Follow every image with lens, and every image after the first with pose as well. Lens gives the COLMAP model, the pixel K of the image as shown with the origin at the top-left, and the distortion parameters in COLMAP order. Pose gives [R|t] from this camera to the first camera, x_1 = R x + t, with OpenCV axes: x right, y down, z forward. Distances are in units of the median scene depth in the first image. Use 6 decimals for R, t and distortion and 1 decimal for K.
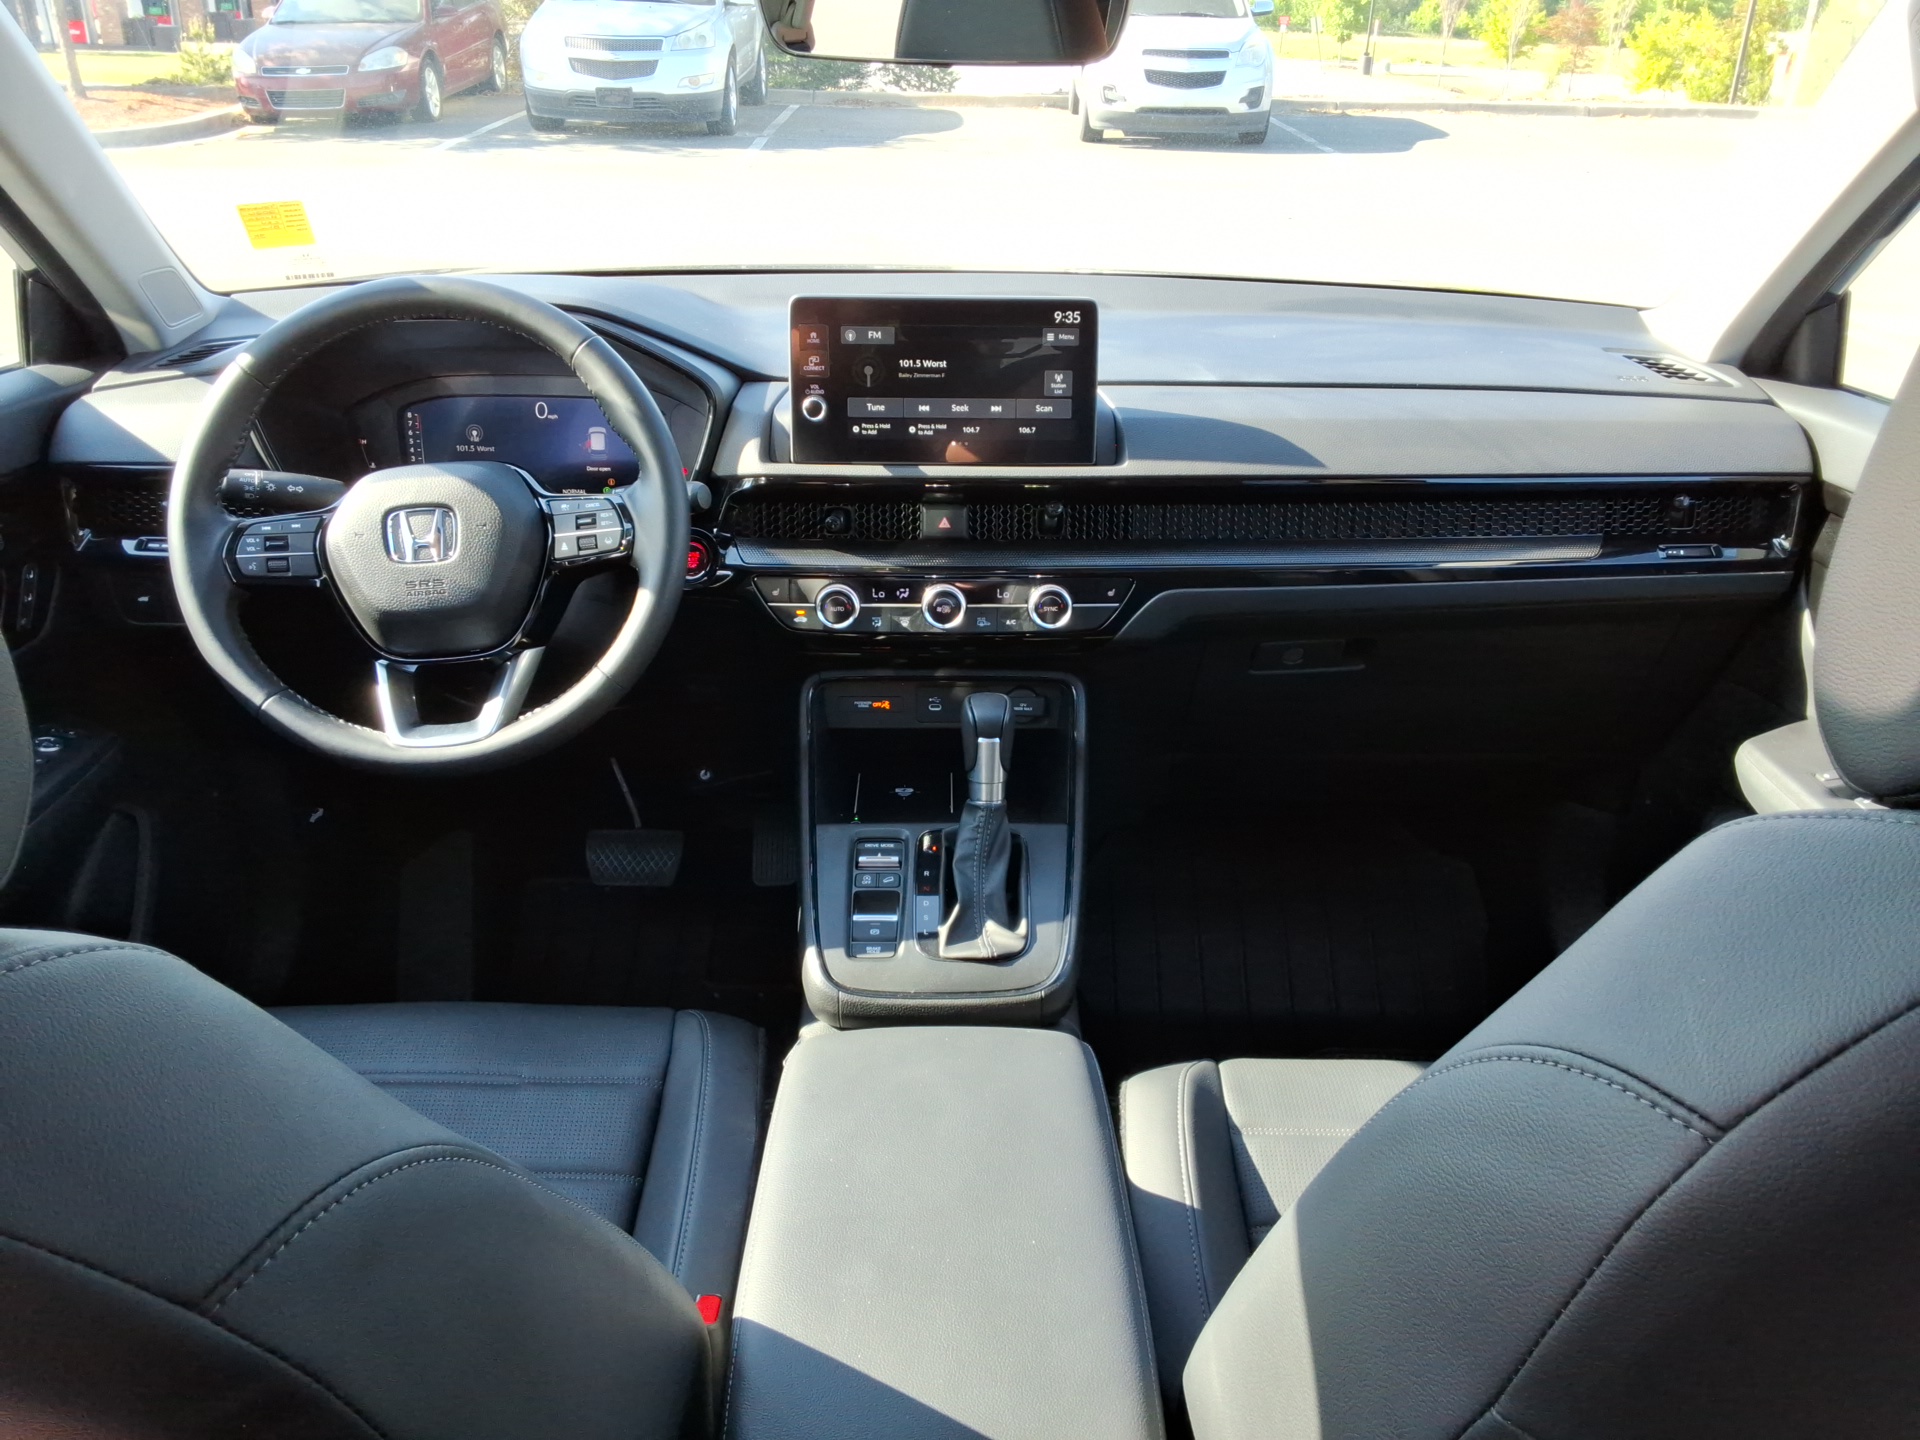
lens RADIAL K [[1582.6, 0, 1039.4], [0, 1582.6, 720.4], [0, 0, 1]] dist [-0.001027, -0.013278]
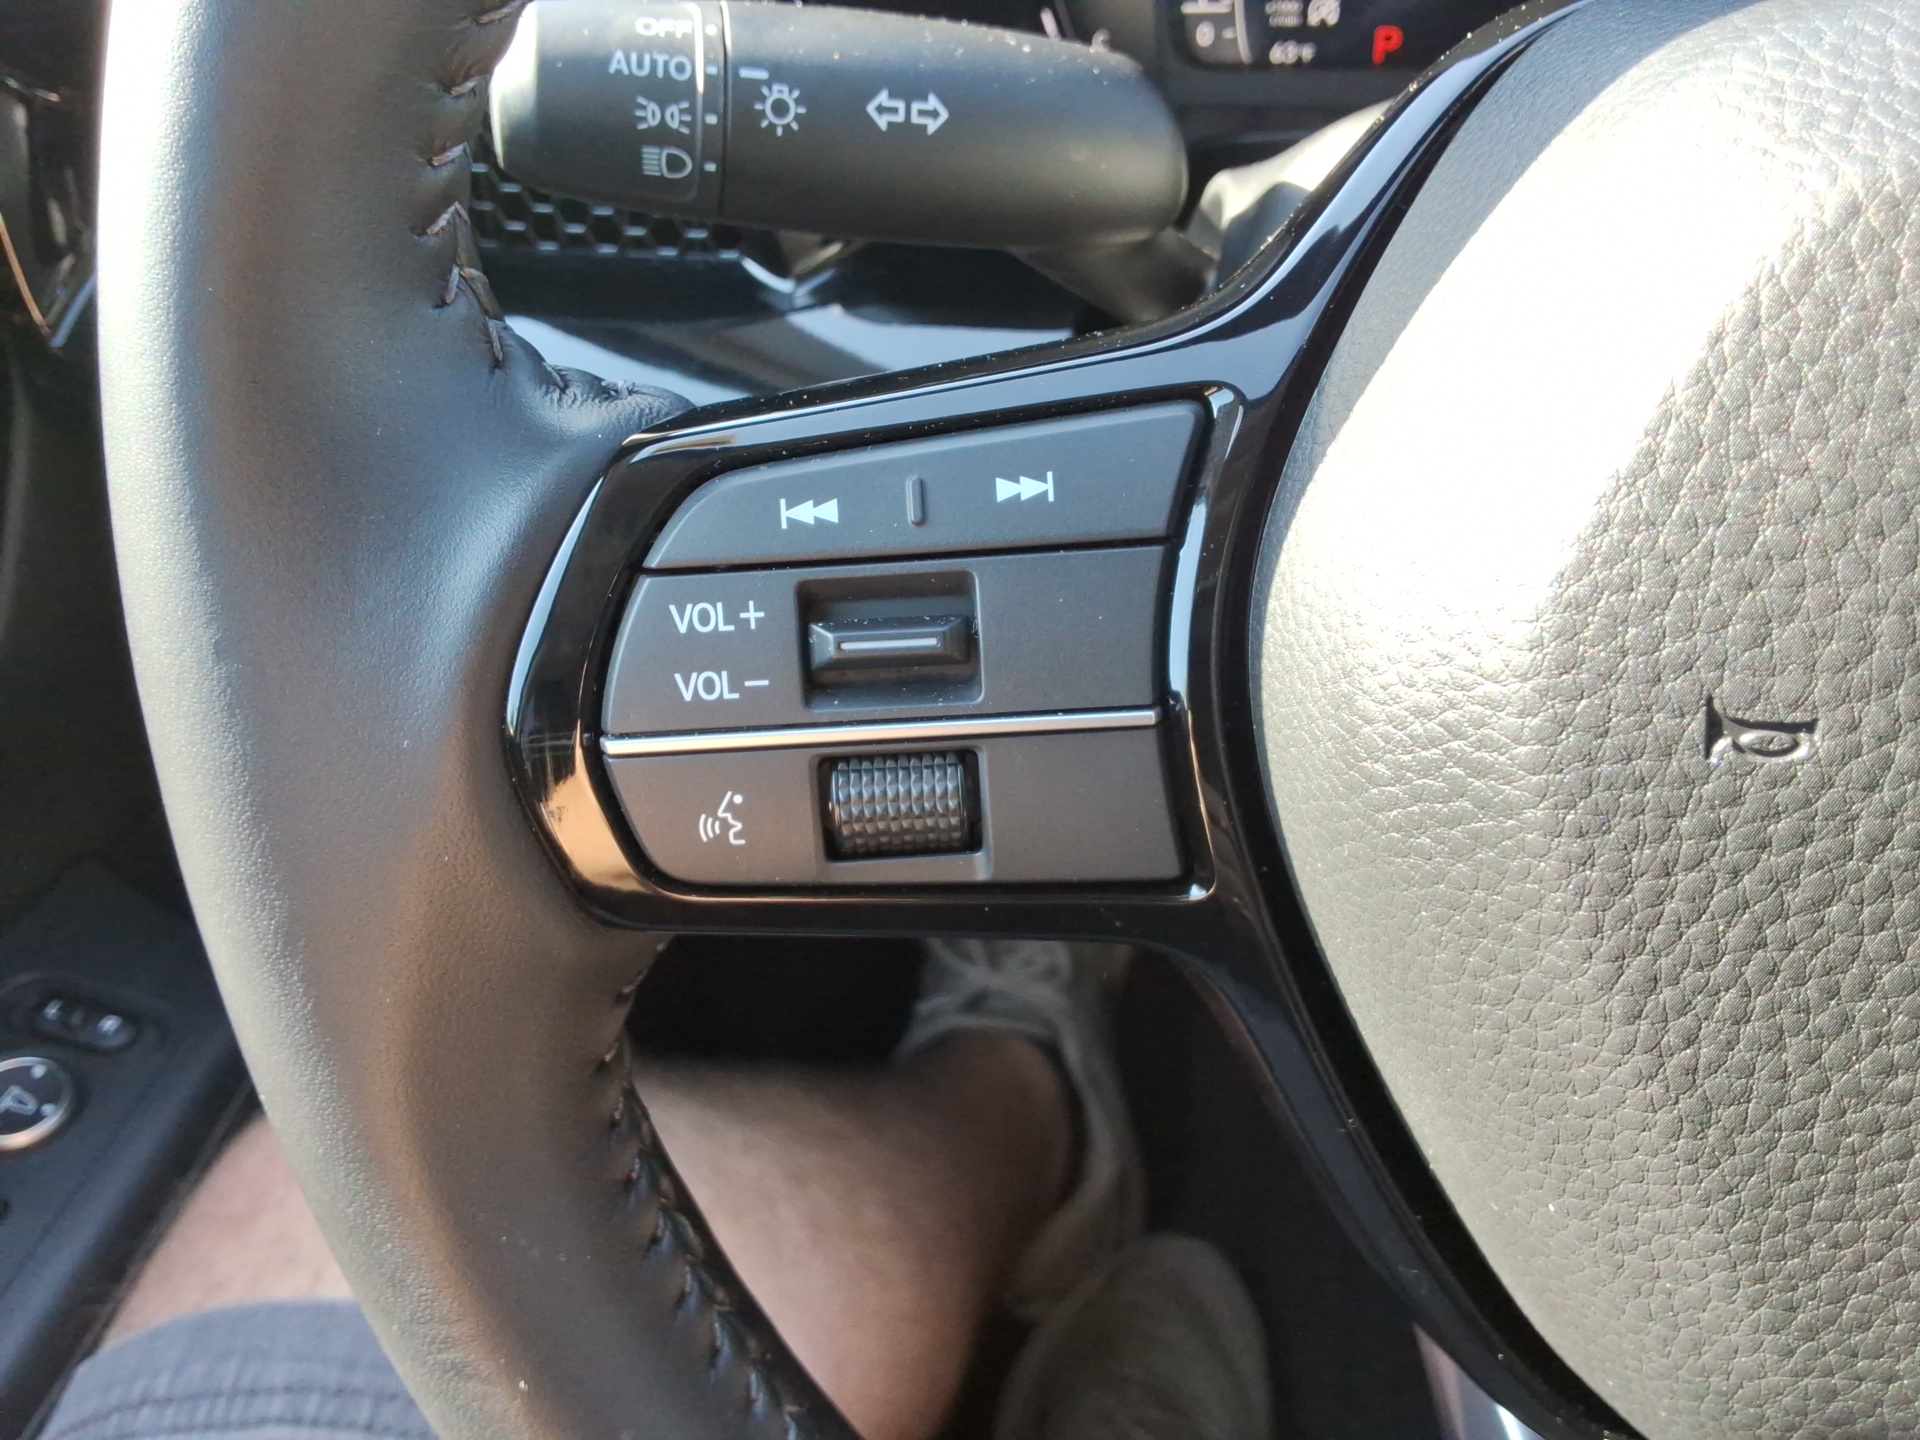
lens RADIAL K [[1538.5, 0, 975.9], [0, 1538.5, 708.2], [0, 0, 1]] dist [0.086285, -0.140771]
pose [[0.962727, 0.090028, -0.255053, -0.436965], [-0.014666, 0.958967, 0.283138, -0.139577], [0.270078, -0.268844, 0.924544, 0.872688]]
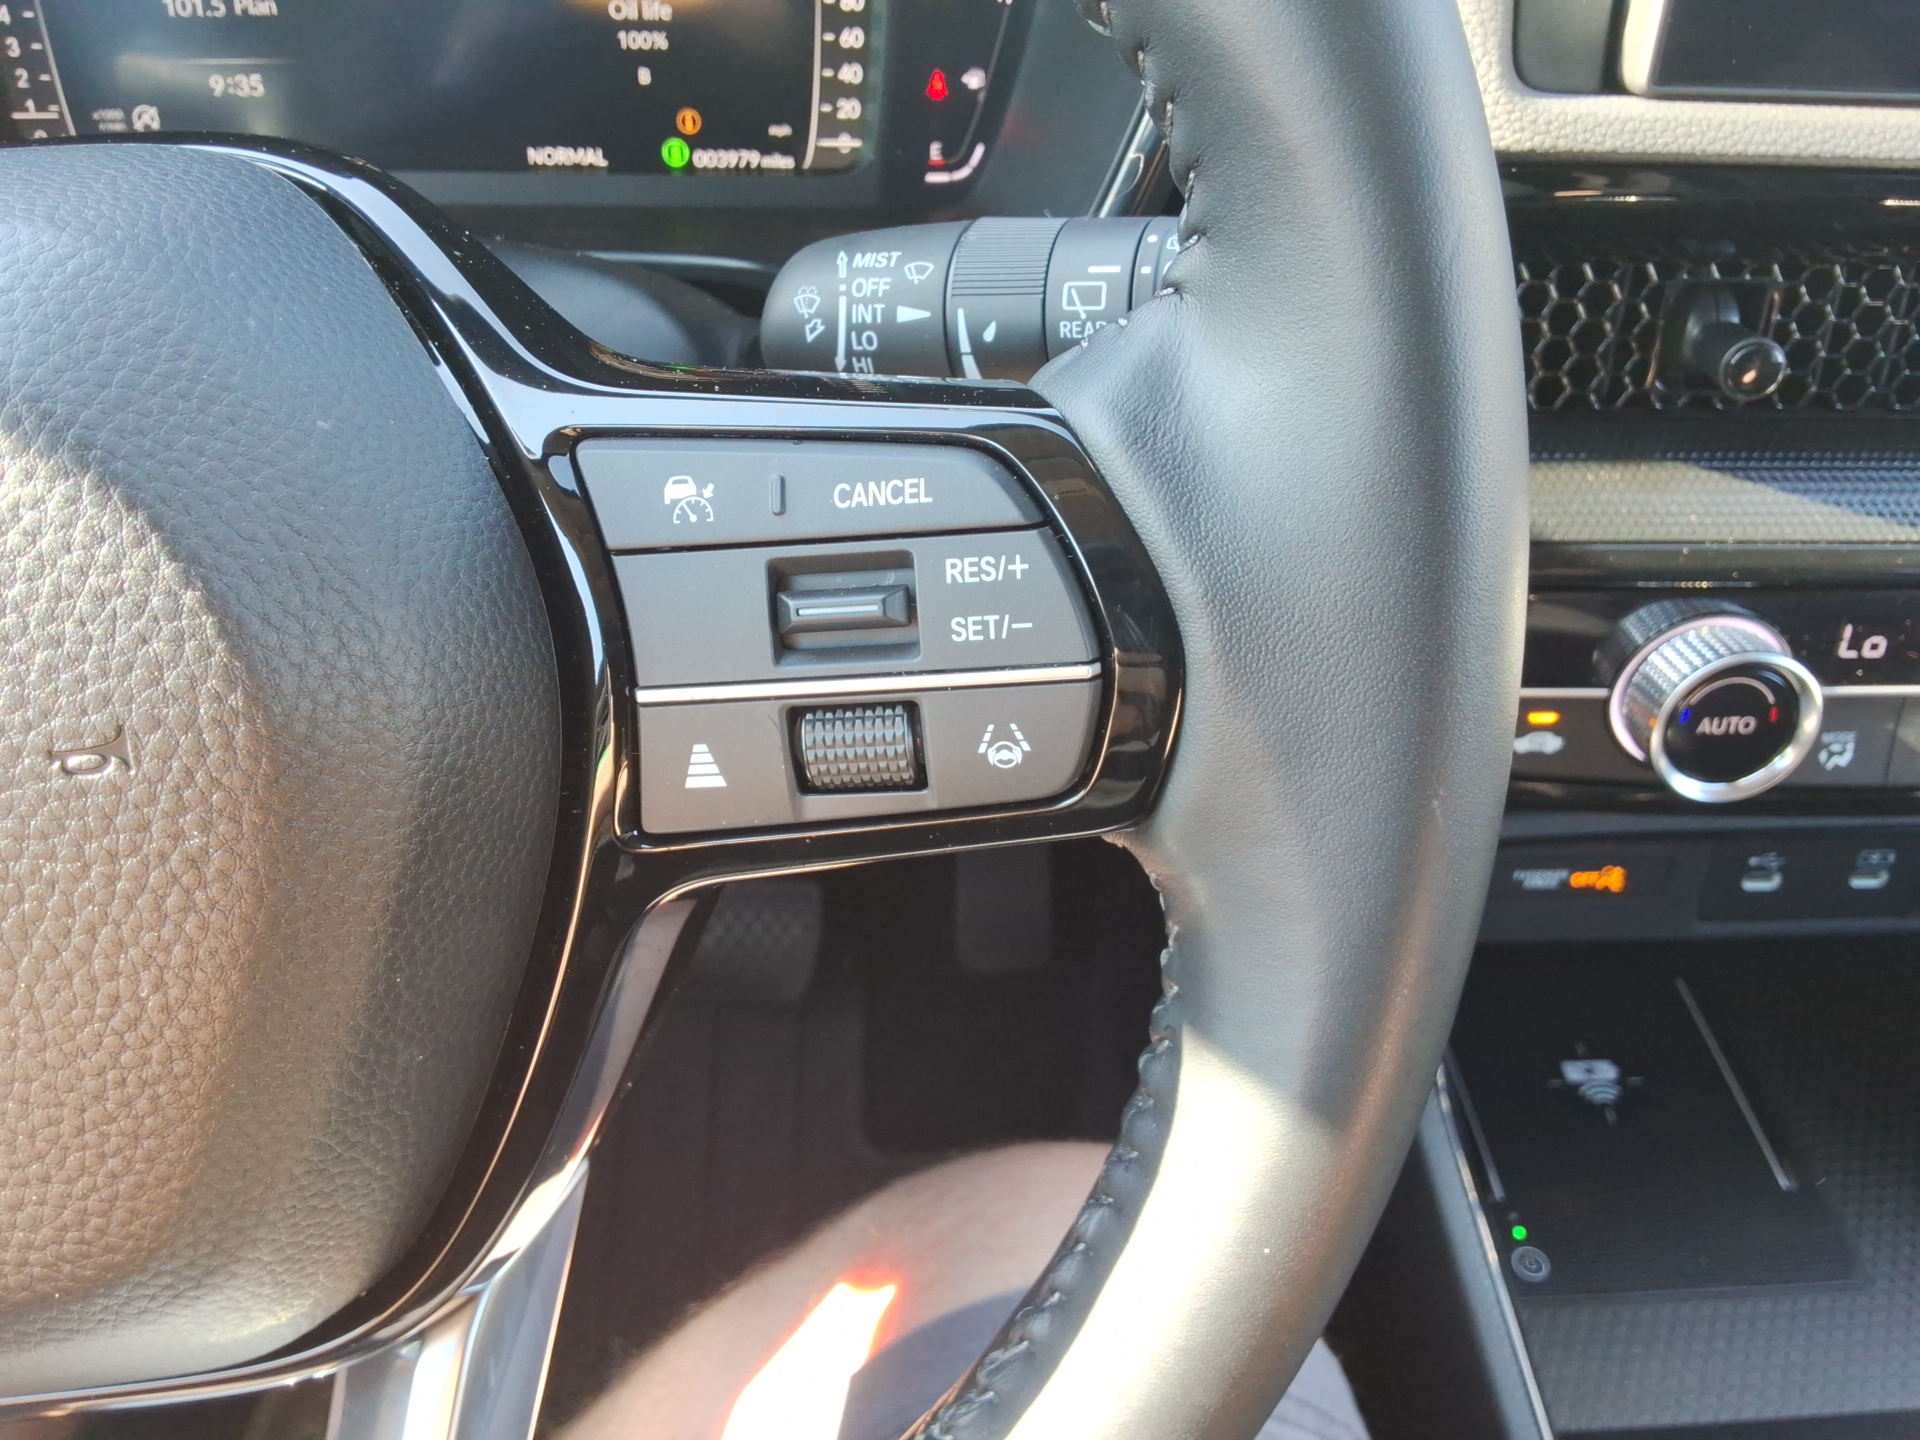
lens RADIAL K [[1538.5, 0, 975.9], [0, 1538.5, 708.2], [0, 0, 1]] dist [0.086285, -0.140771]
pose [[0.999963, -0.004785, 0.007160, -0.274719], [0.002641, 0.961744, 0.273936, -0.156266], [-0.008197, -0.273907, 0.961721, 0.856825]]
